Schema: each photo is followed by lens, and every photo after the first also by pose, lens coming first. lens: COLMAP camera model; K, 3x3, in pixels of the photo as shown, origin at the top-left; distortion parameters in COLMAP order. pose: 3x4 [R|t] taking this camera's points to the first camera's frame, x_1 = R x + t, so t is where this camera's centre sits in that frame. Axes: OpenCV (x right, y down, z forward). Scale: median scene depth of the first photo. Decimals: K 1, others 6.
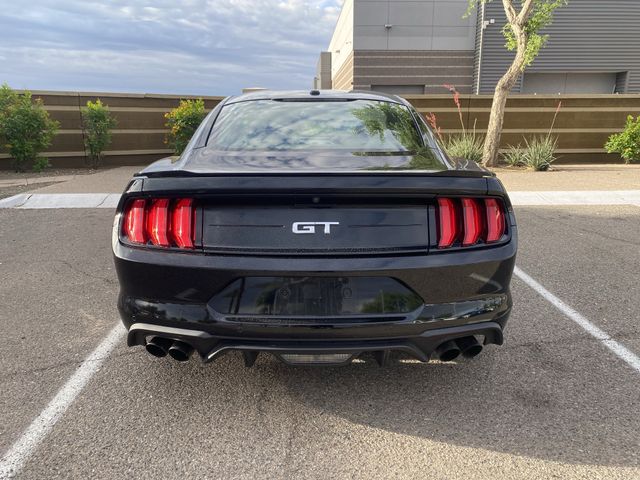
lens RADIAL K [[492.2, 0, 324.0], [0, 492.2, 239.5], [0, 0, 1]] dist [0.017648, -0.010458]
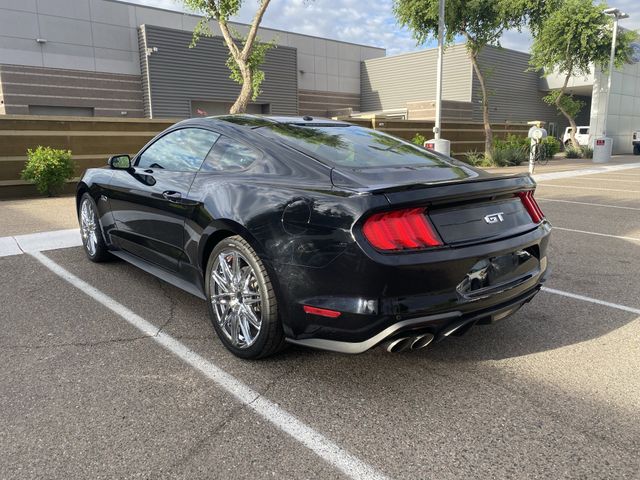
lens RADIAL K [[492.2, 0, 324.0], [0, 492.2, 239.5], [0, 0, 1]] dist [0.017648, -0.010458]
pose [[0.758005, -0.133901, 0.638356, -0.104655], [0.163465, 0.986466, 0.012817, -0.004926], [-0.631432, 0.094633, 0.769635, 0.020582]]
